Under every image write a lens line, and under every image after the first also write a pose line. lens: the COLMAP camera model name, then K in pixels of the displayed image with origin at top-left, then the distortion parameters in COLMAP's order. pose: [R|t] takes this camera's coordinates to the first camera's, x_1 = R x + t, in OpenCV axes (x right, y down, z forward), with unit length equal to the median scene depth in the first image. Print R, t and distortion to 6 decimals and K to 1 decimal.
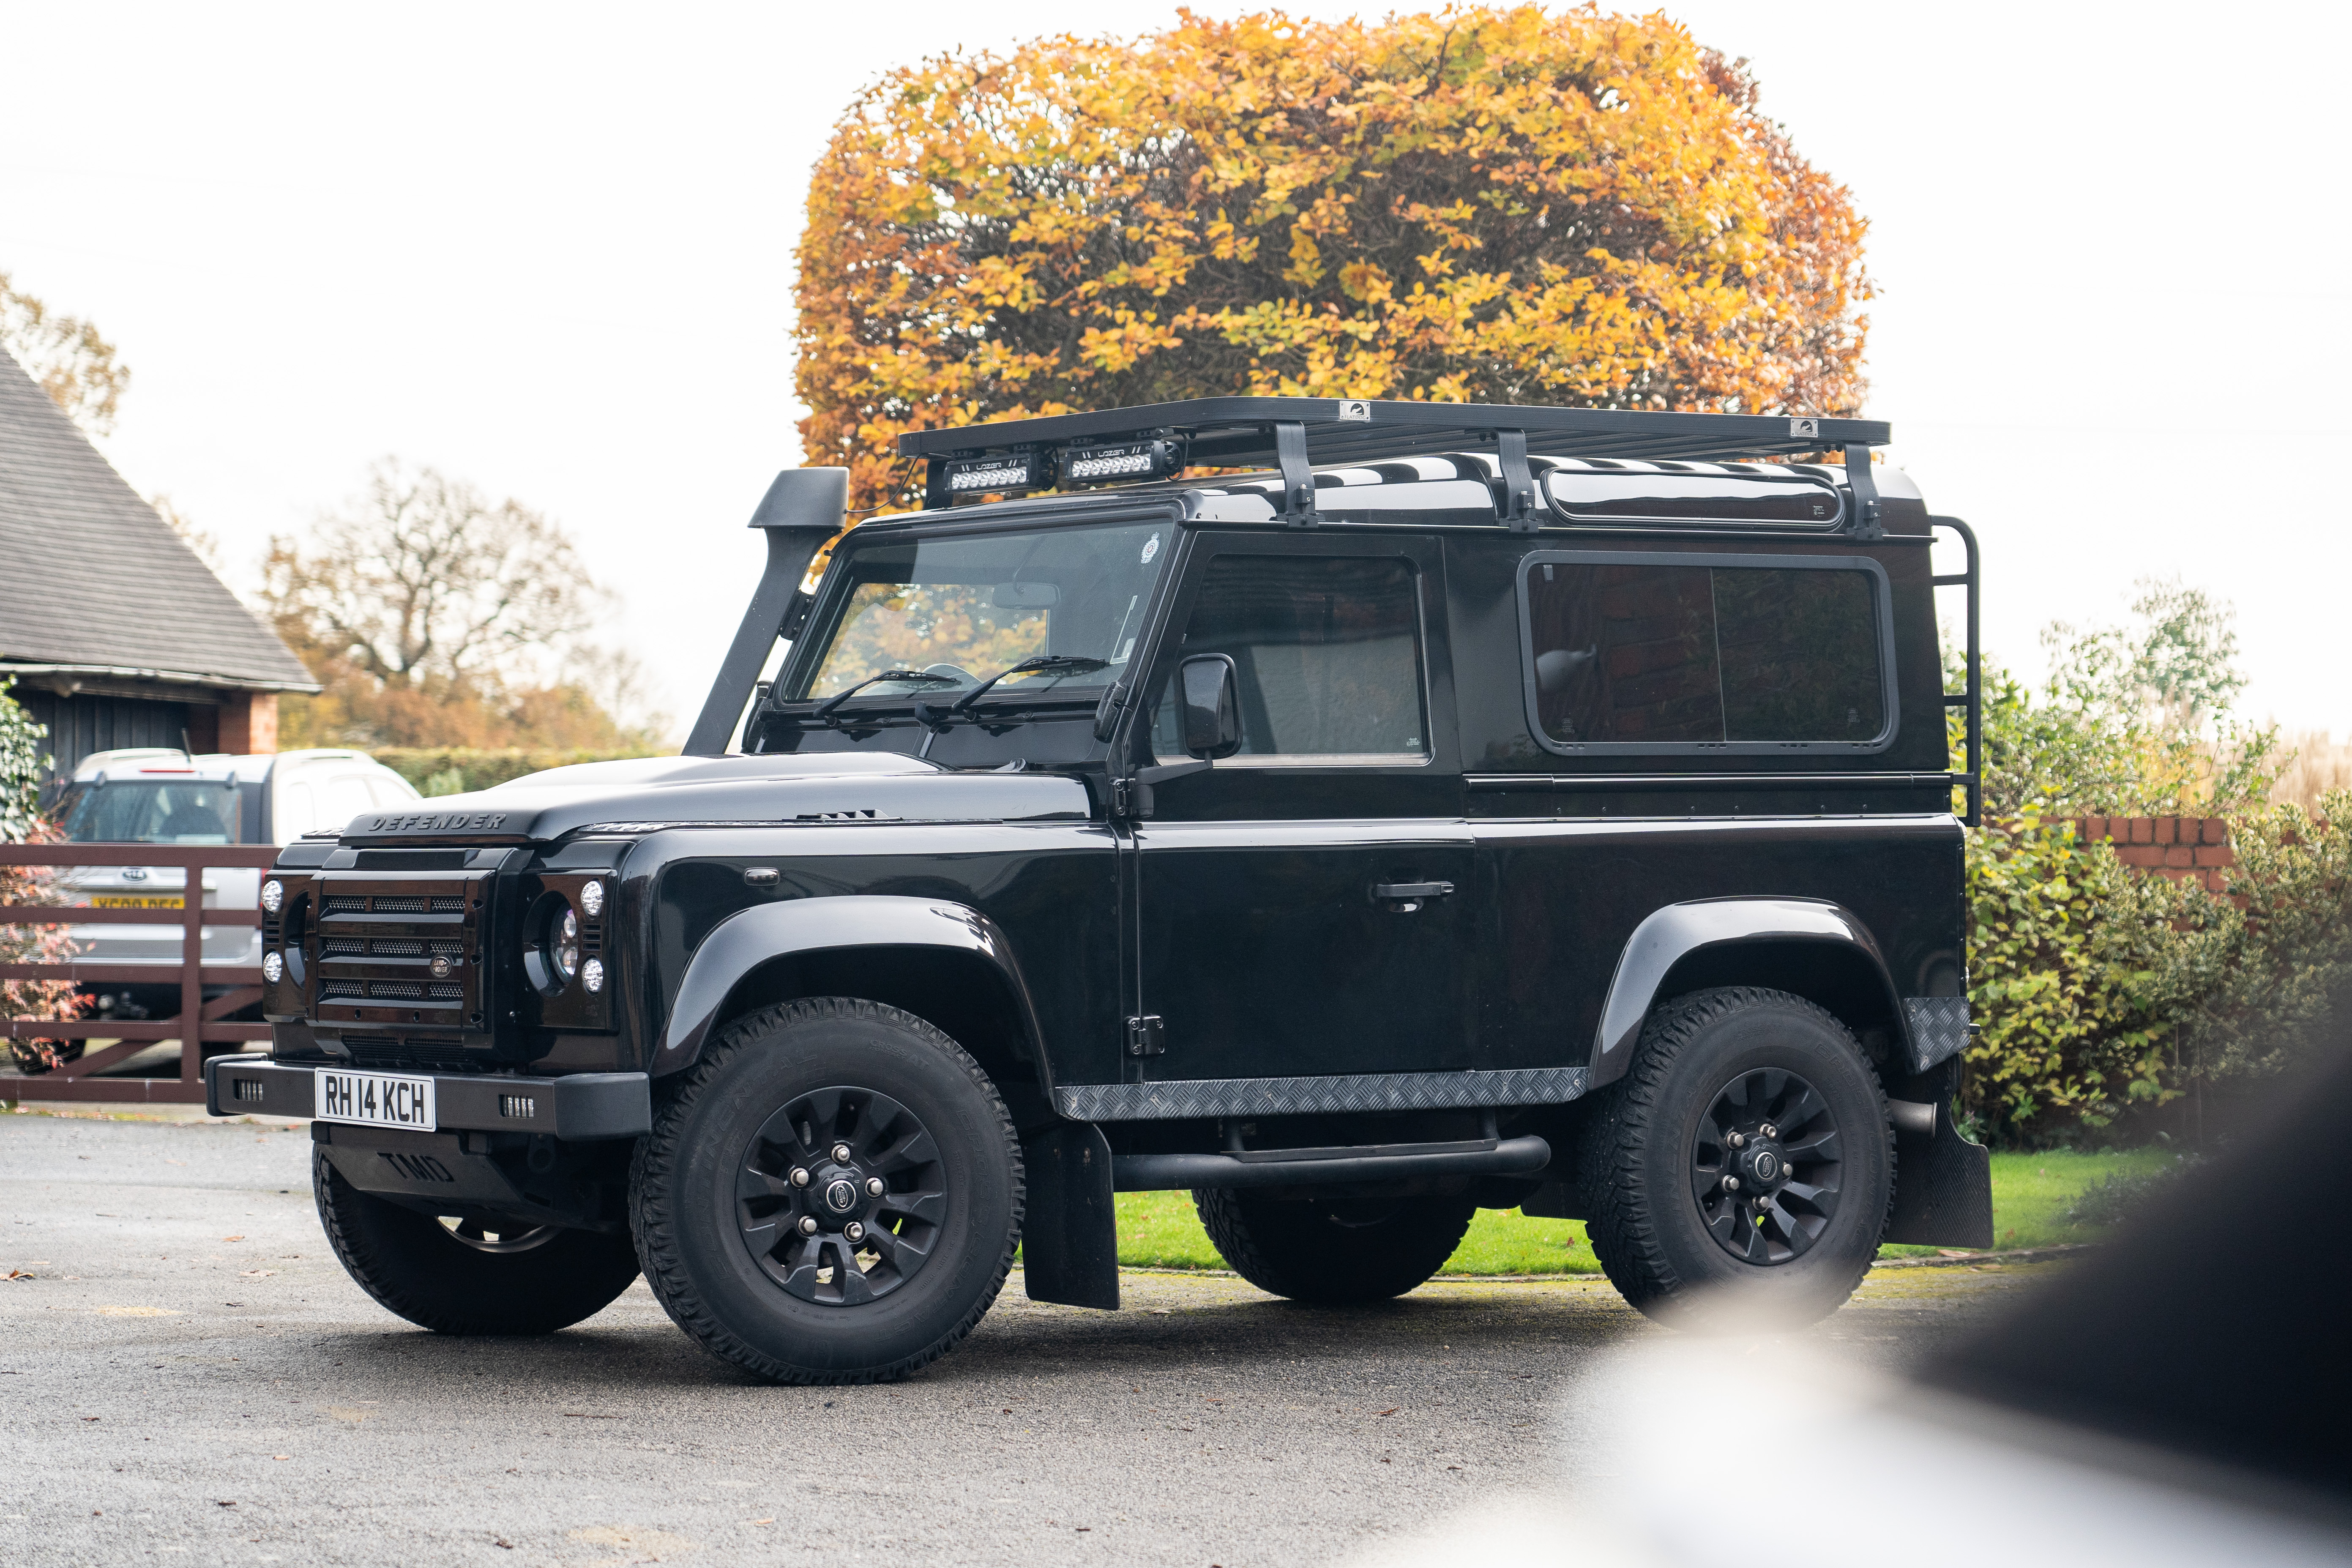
lens RADIAL K [[5734.9, 0, 1183.9], [0, 5734.9, 784.2], [0, 0, 1]] dist [0.107487, 0.000000]
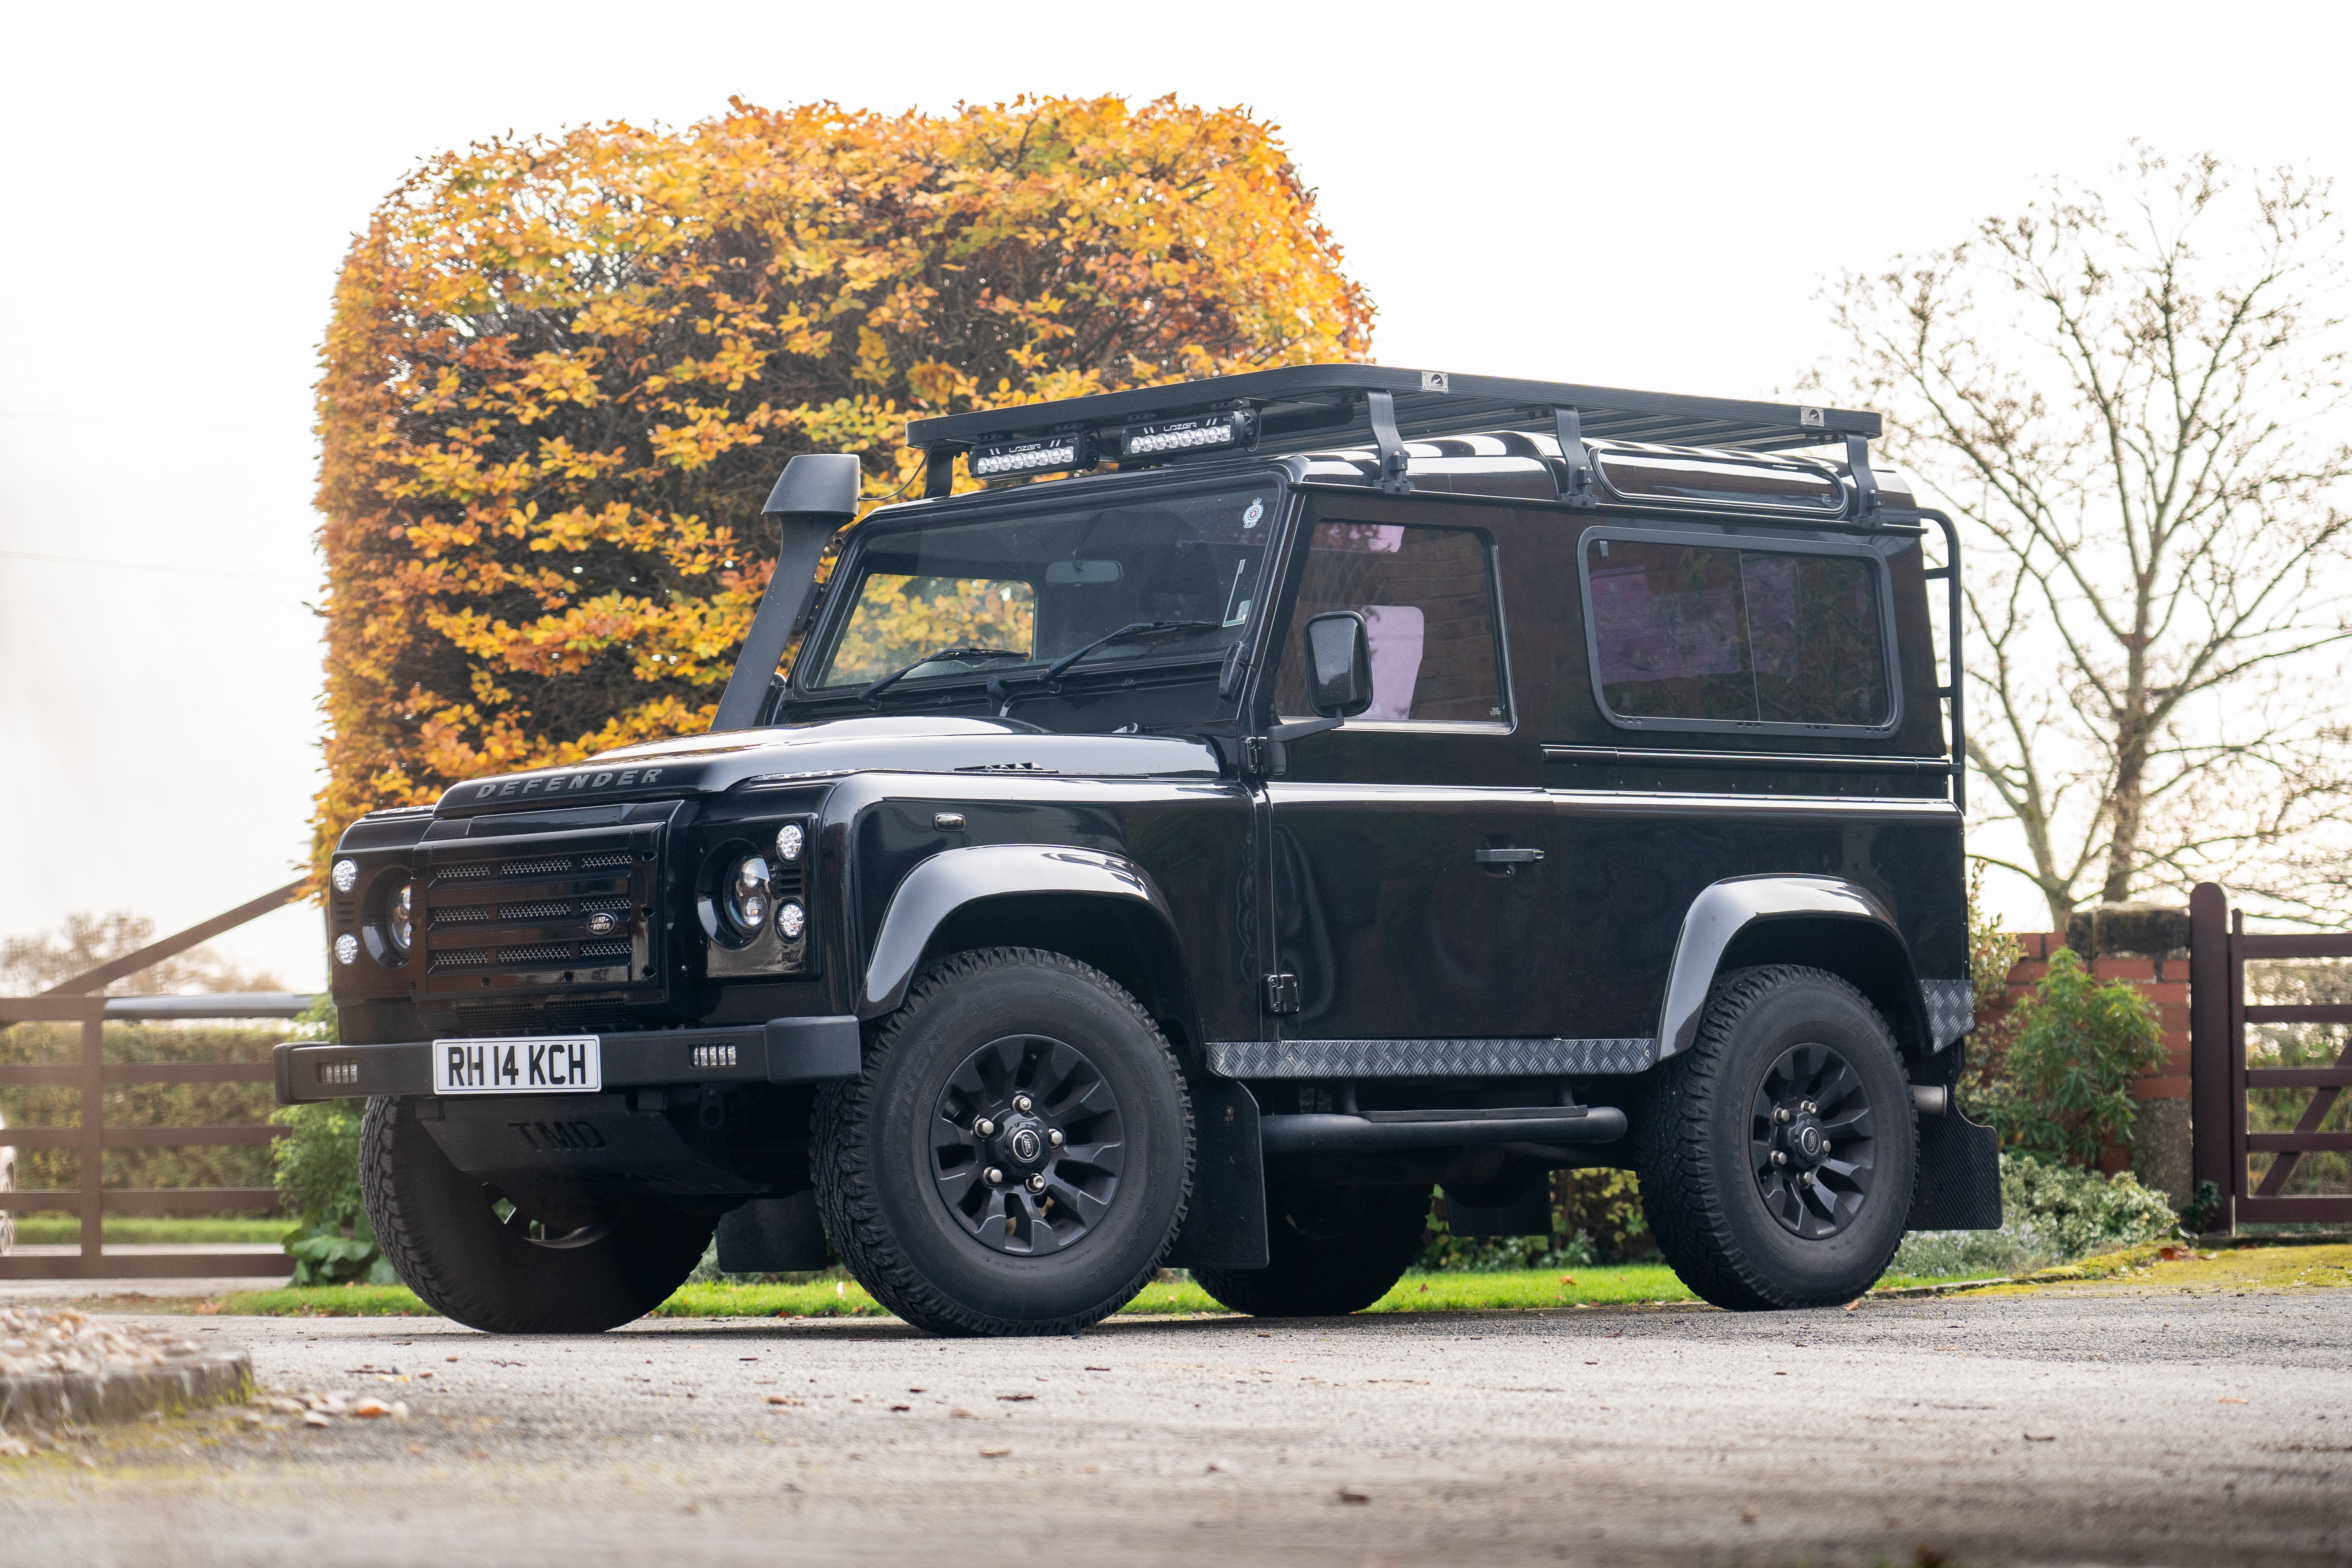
lens RADIAL K [[6267.6, 0, 1262.2], [0, 6267.6, 763.4], [0, 0, 1]] dist [0.081345, 0.000000]
pose [[0.982924, -0.005109, 0.183941, -0.110398], [0.014698, 0.998600, -0.050805, 0.031079], [-0.183424, 0.052641, 0.981623, -0.036618]]
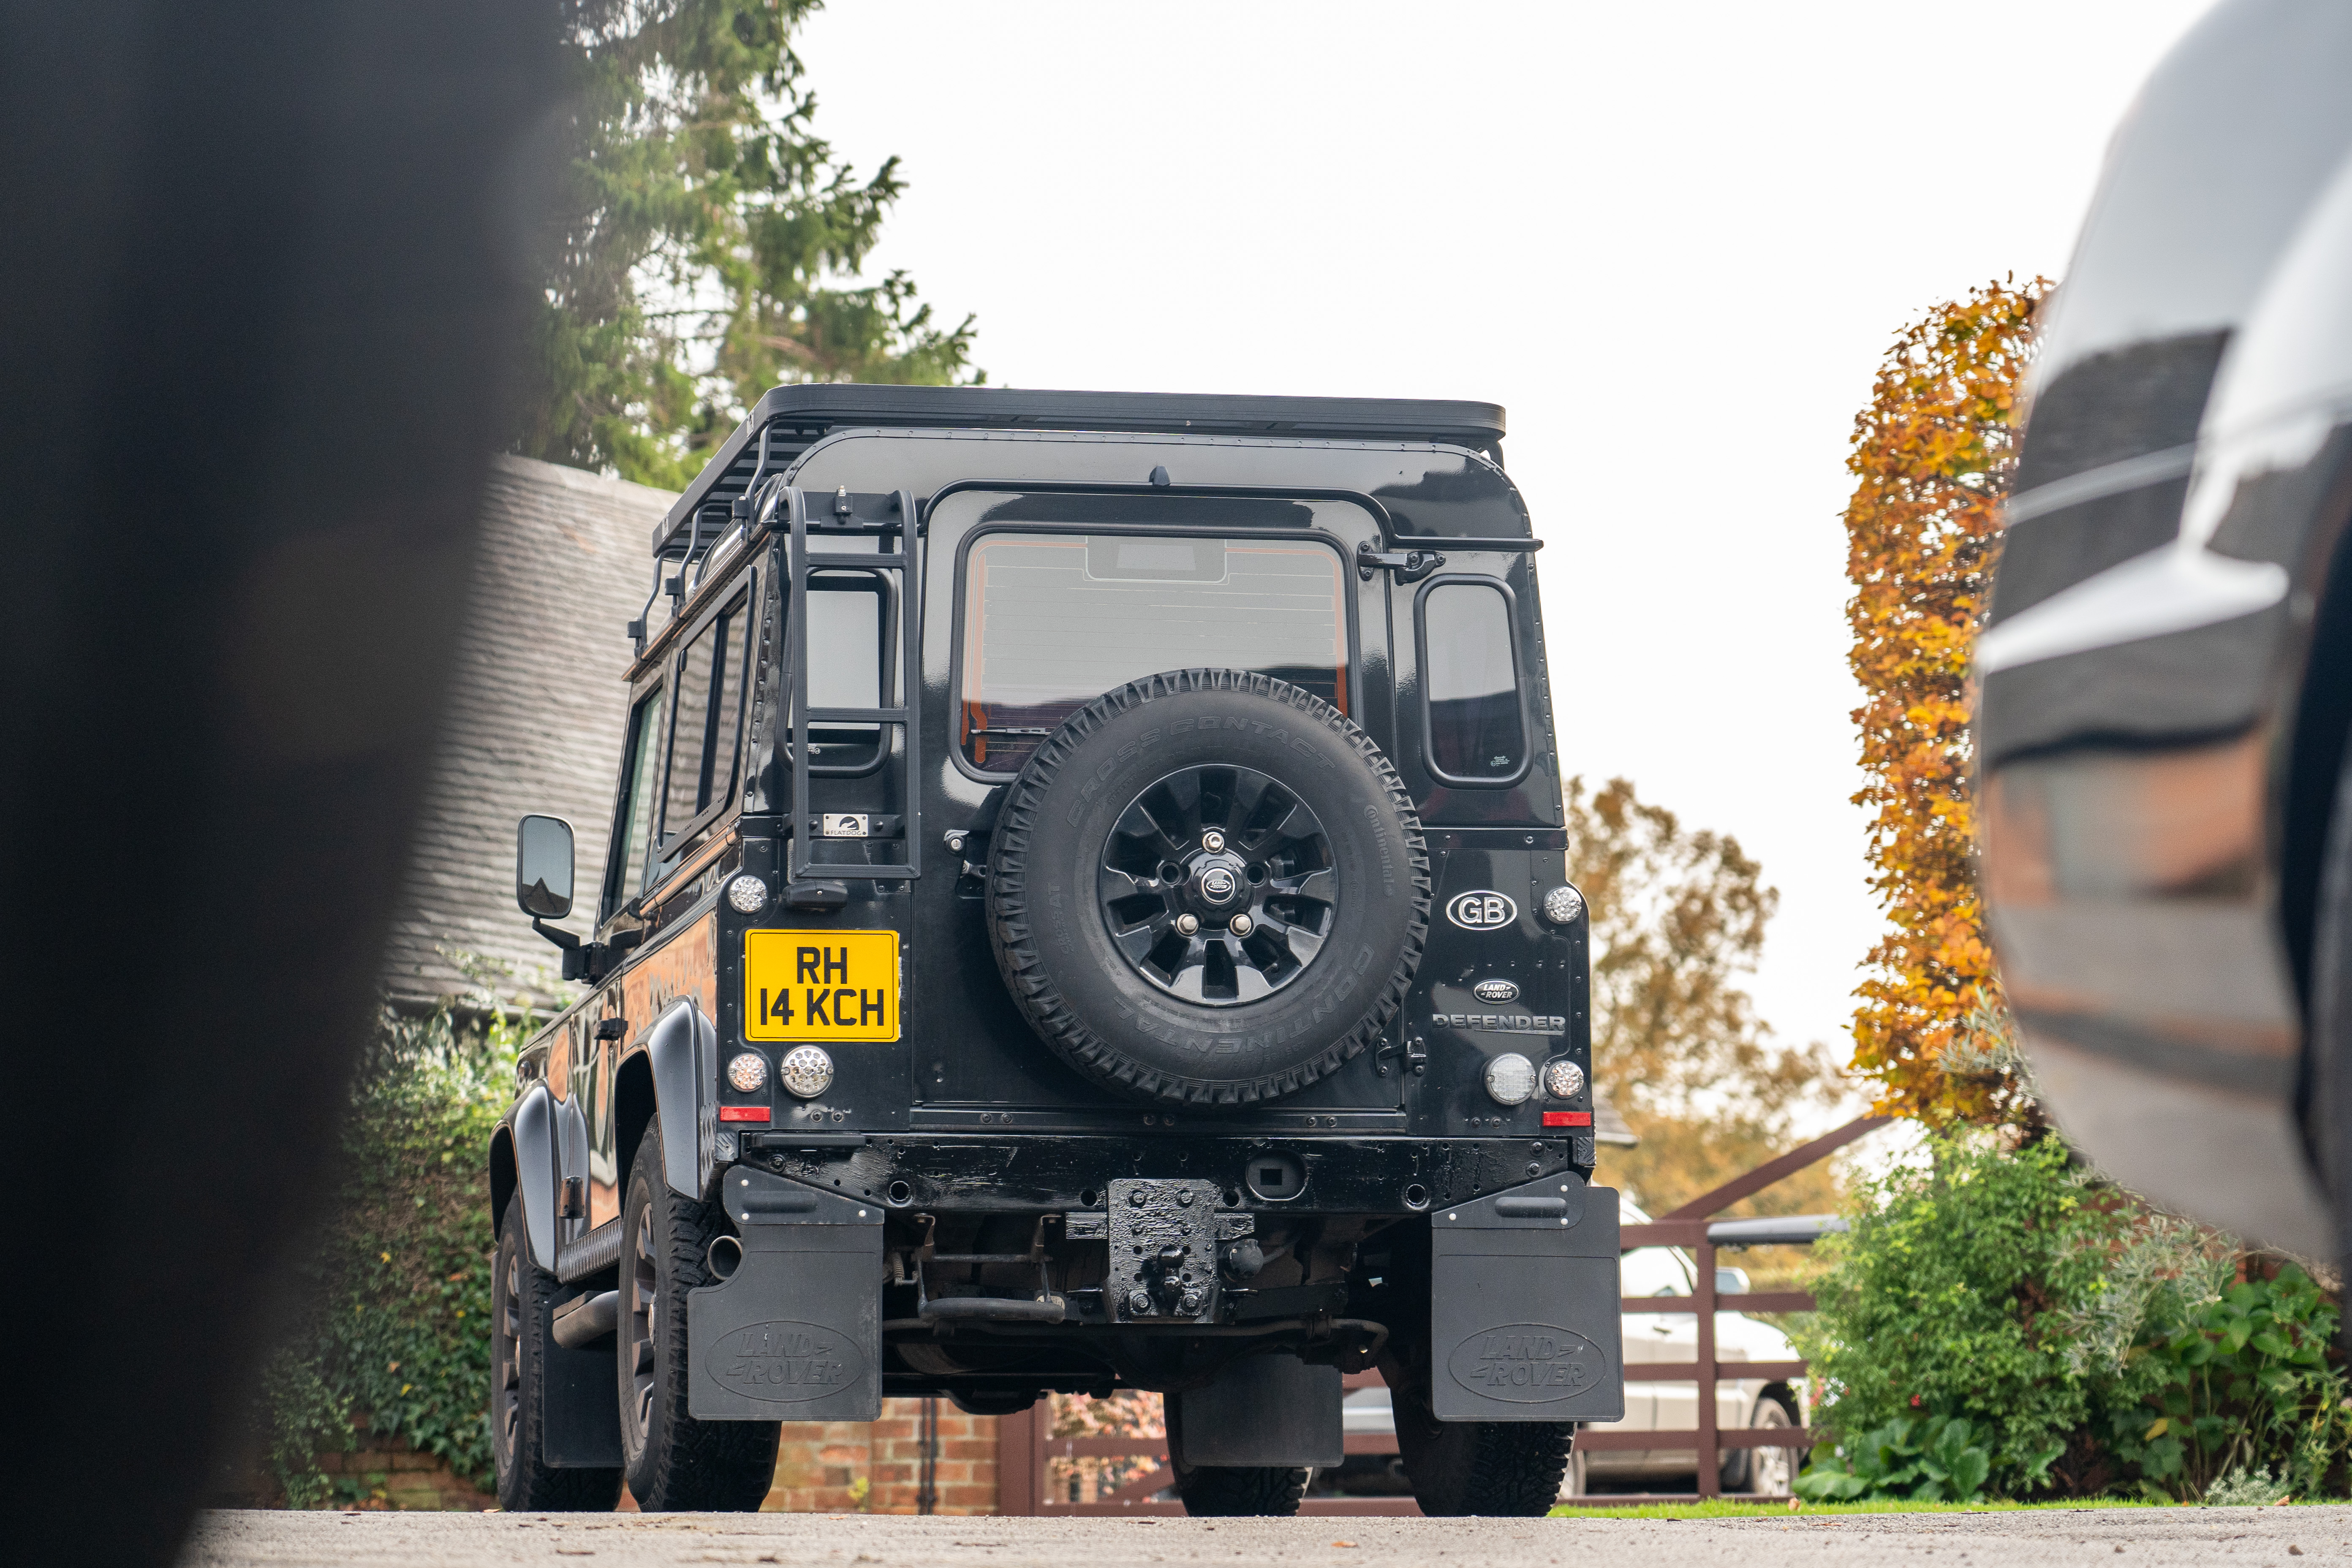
lens RADIAL K [[7158.9, 0, 1182.7], [0, 7158.9, 795.0], [0, 0, 1]] dist [0.036751, 0.000000]
pose [[0.963904, -0.041014, -0.263071, 0.125820], [0.018709, 0.996055, -0.086738, 0.044072], [0.265590, 0.078685, 0.960870, -0.078689]]
